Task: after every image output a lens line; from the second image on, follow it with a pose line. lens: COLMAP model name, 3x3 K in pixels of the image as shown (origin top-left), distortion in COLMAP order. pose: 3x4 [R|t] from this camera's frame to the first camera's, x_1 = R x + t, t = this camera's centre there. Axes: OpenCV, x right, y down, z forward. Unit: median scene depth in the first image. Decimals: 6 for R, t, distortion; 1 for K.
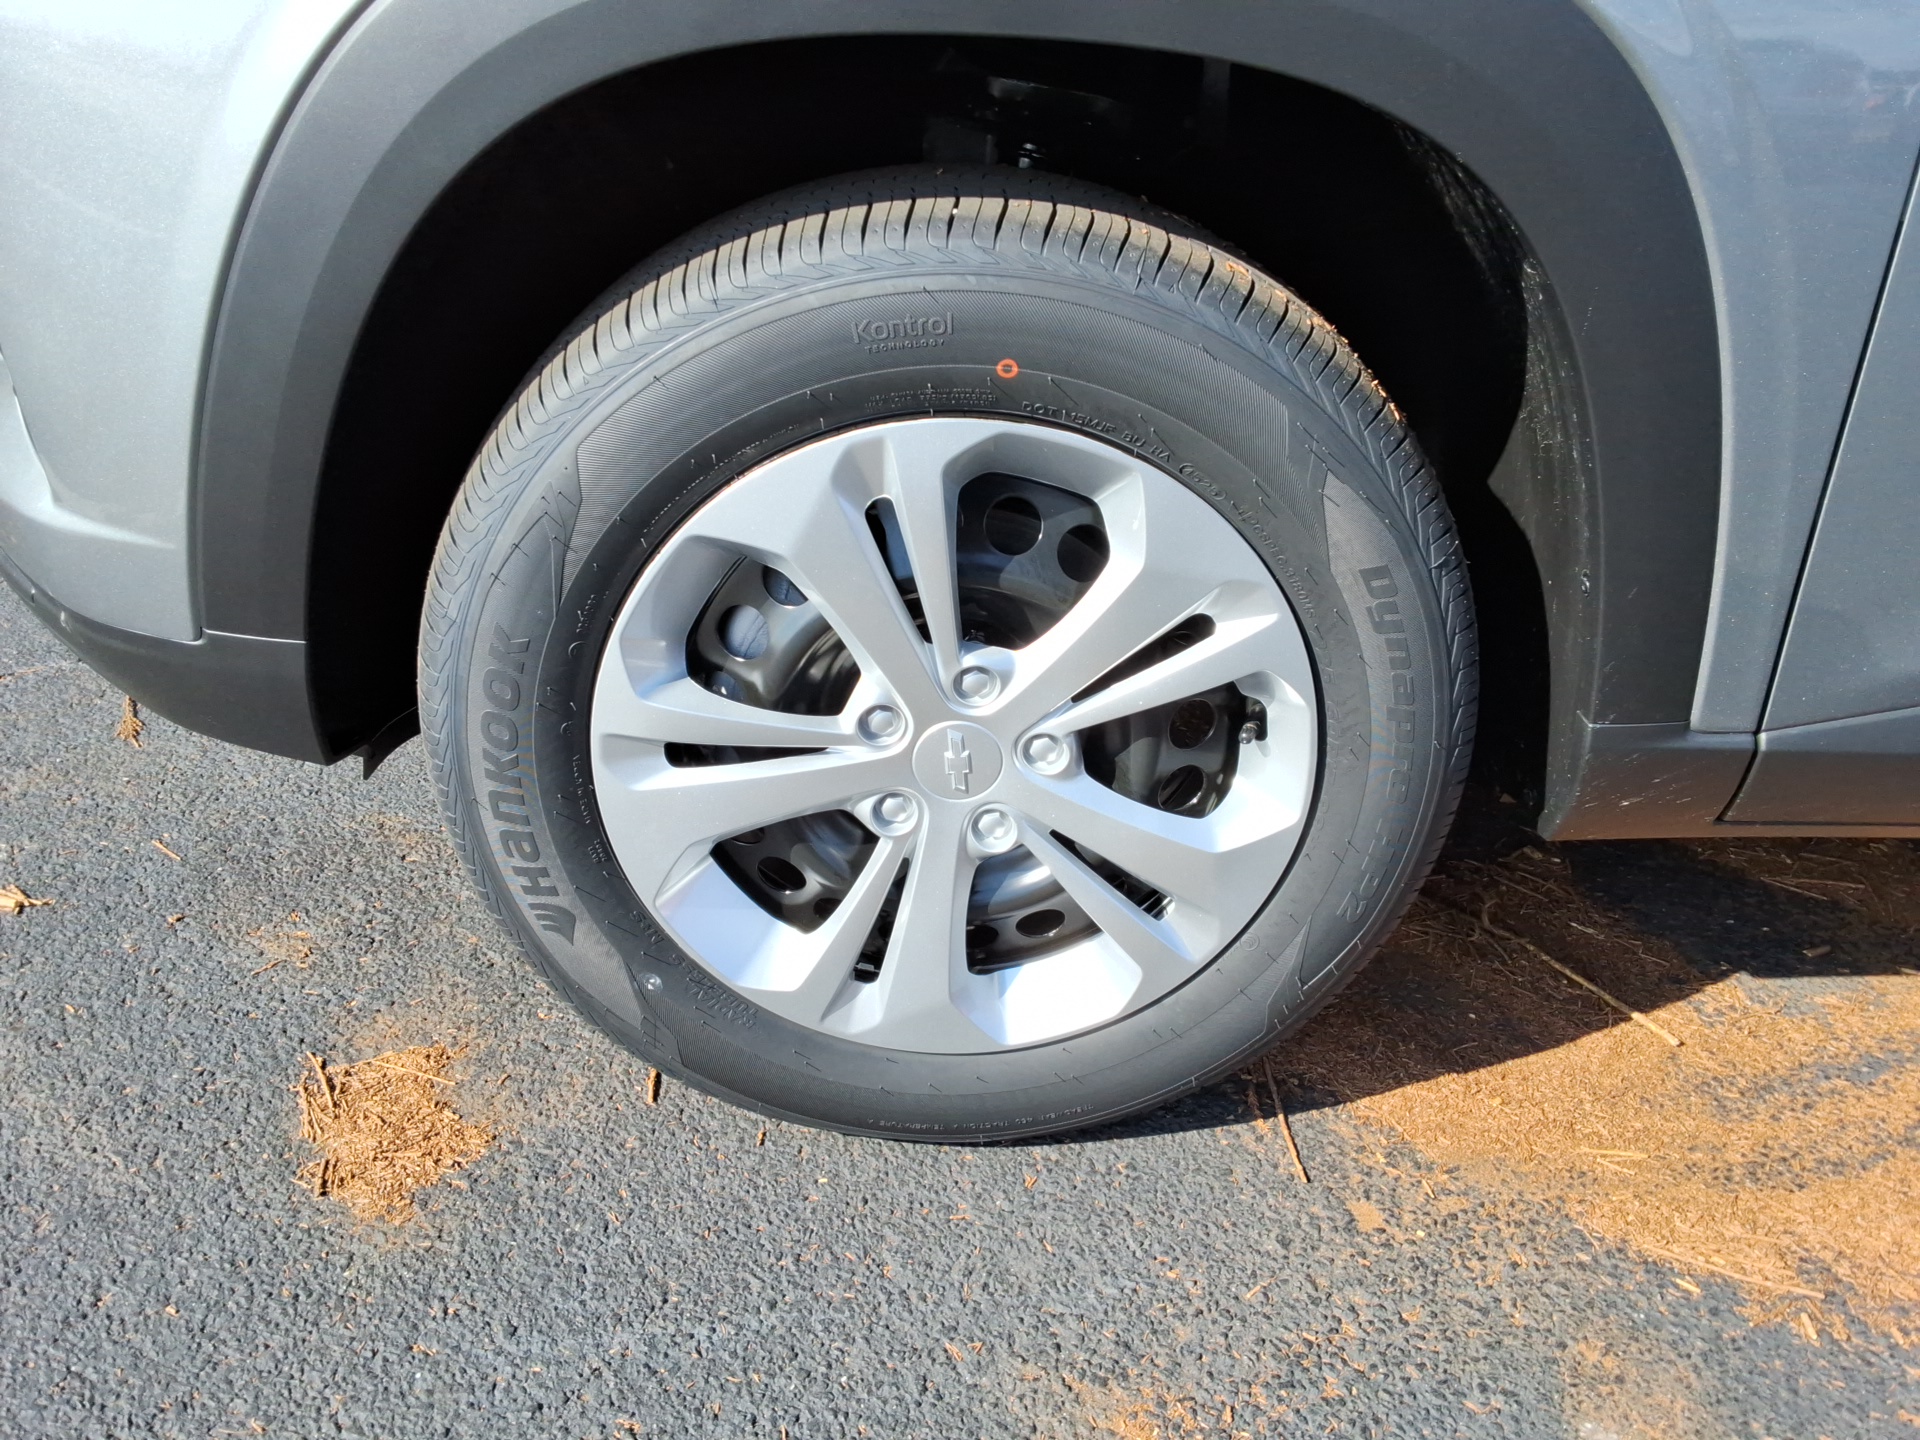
lens RADIAL K [[1522.6, 0, 971.0], [0, 1522.6, 707.1], [0, 0, 1]] dist [0.098968, -0.149975]
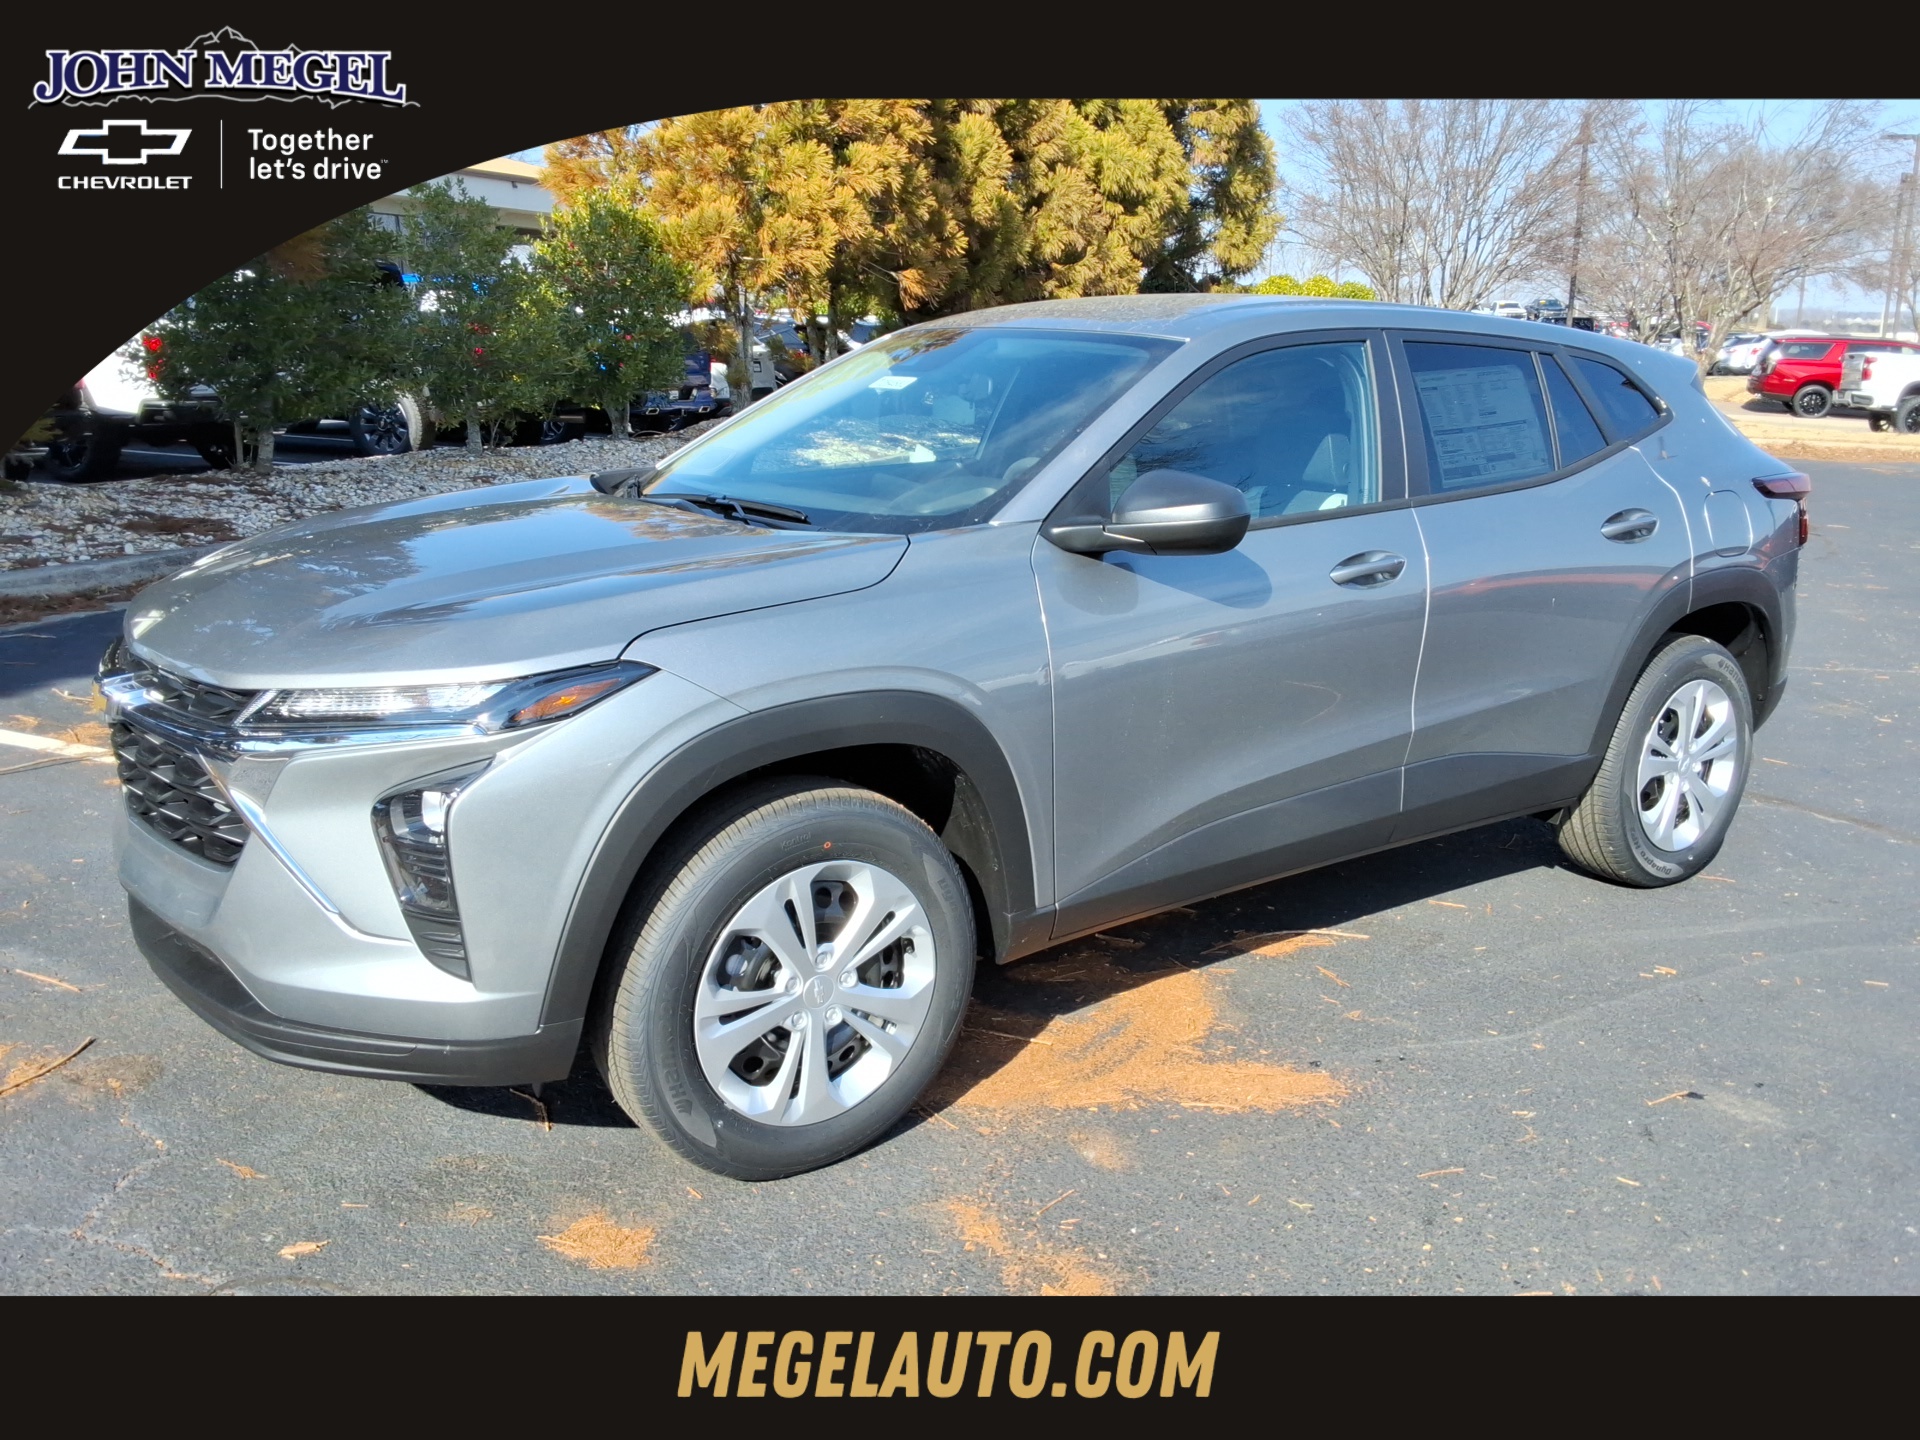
lens RADIAL K [[1522.6, 0, 939.9], [0, 1522.6, 717.7], [0, 0, 1]] dist [0.098968, -0.149975]
pose [[0.832836, -0.191503, 0.519338, -1.098377], [0.302262, 0.943348, -0.136869, 0.014001], [-0.463705, 0.270965, 0.843537, -1.423277]]
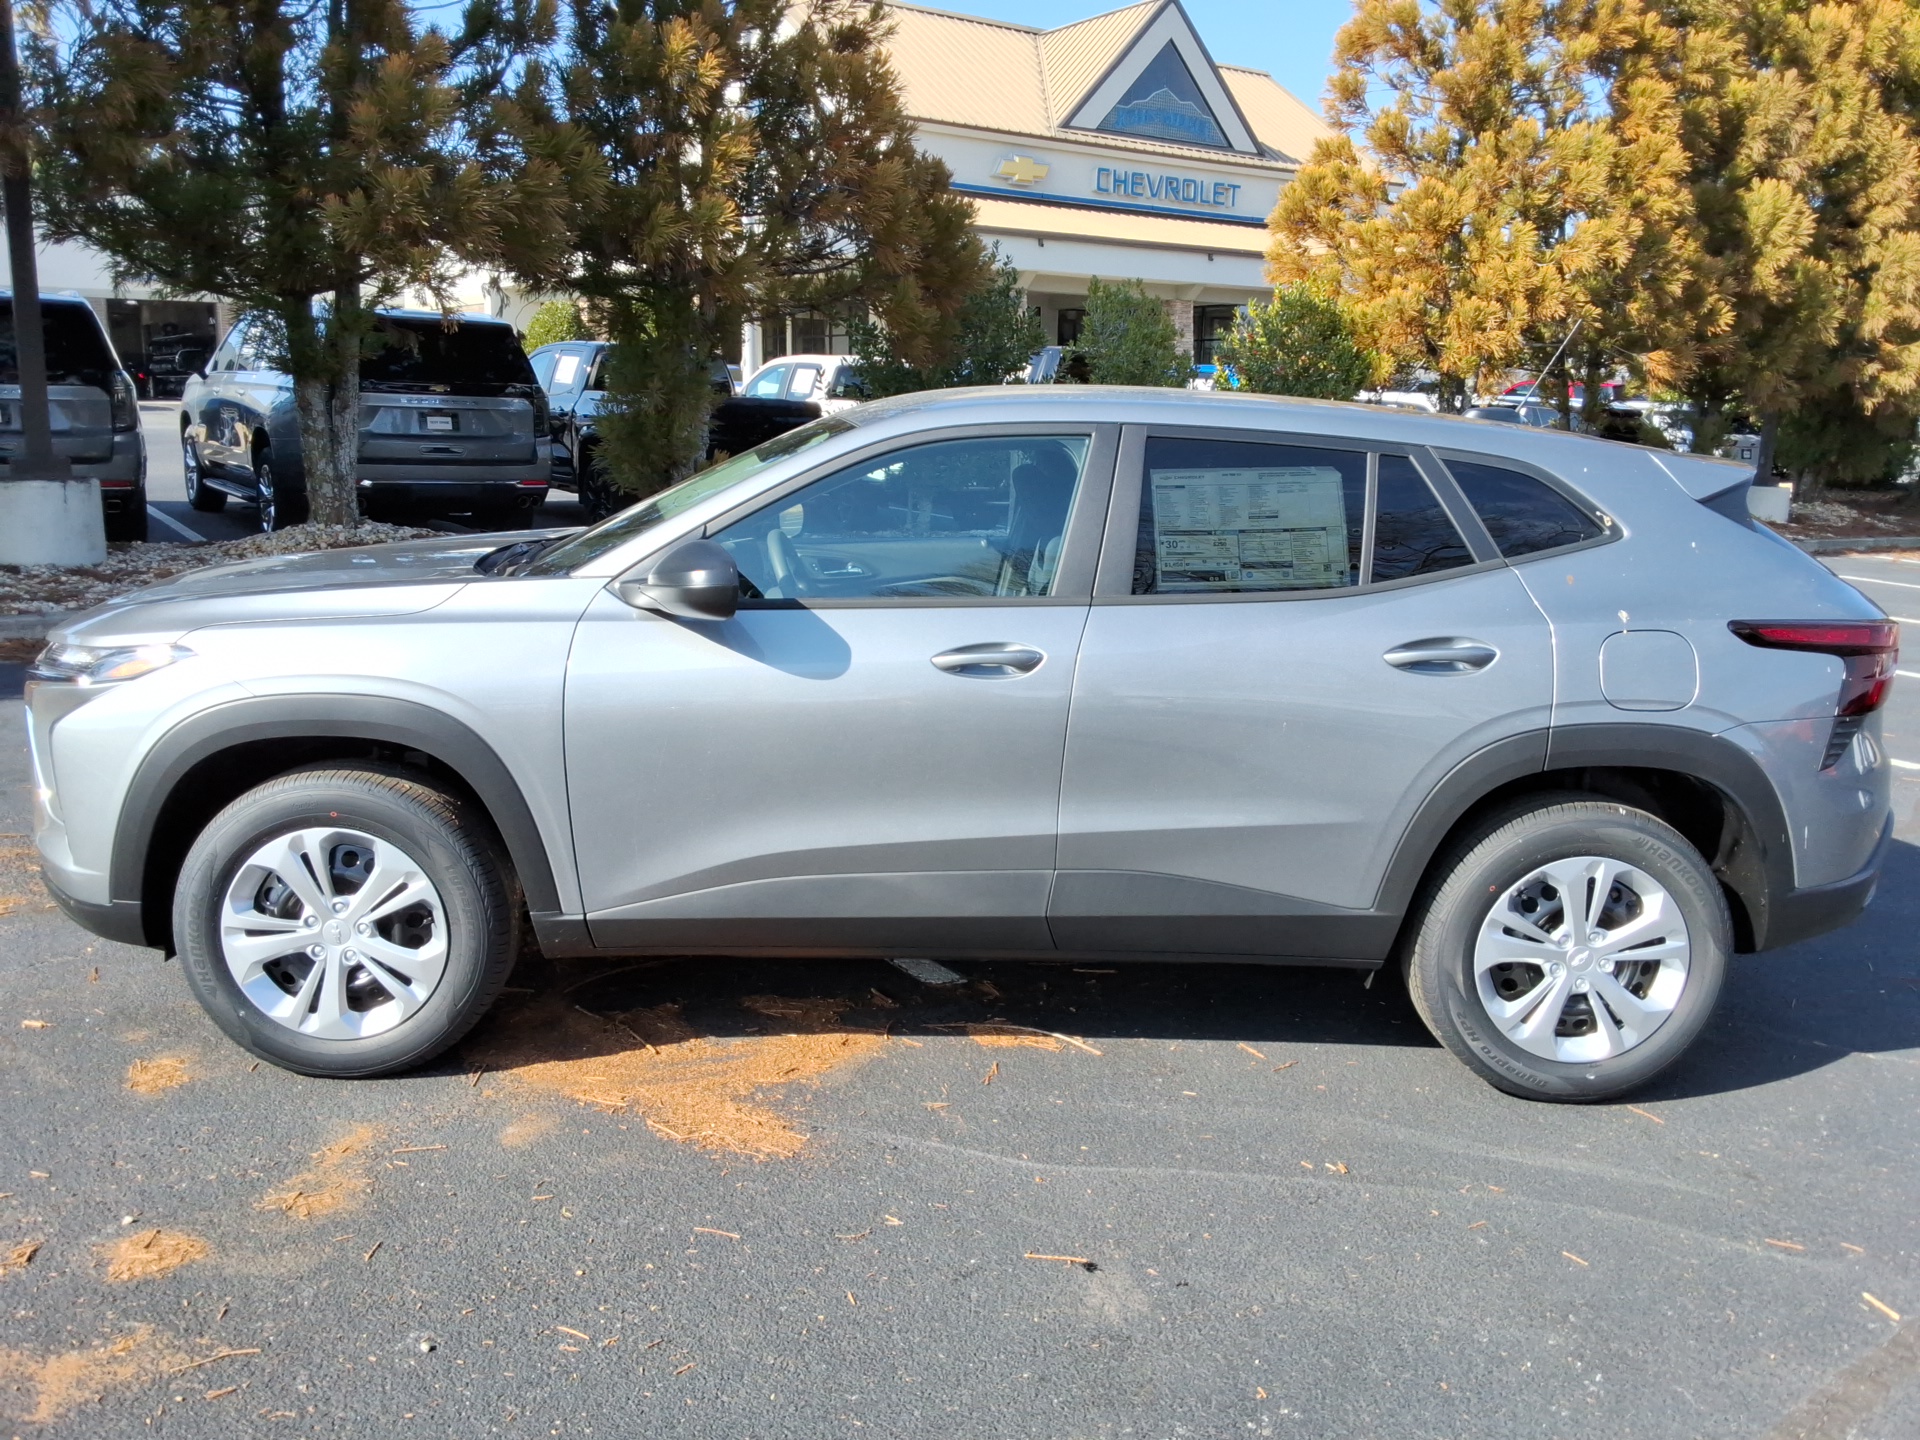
lens RADIAL K [[1522.6, 0, 951.2], [0, 1522.6, 717.5], [0, 0, 1]] dist [0.098968, -0.149975]
pose [[0.999065, -0.040286, -0.015680, 1.358678], [0.034162, 0.958007, -0.284703, 0.570897], [0.026491, 0.283901, 0.958487, -2.230651]]
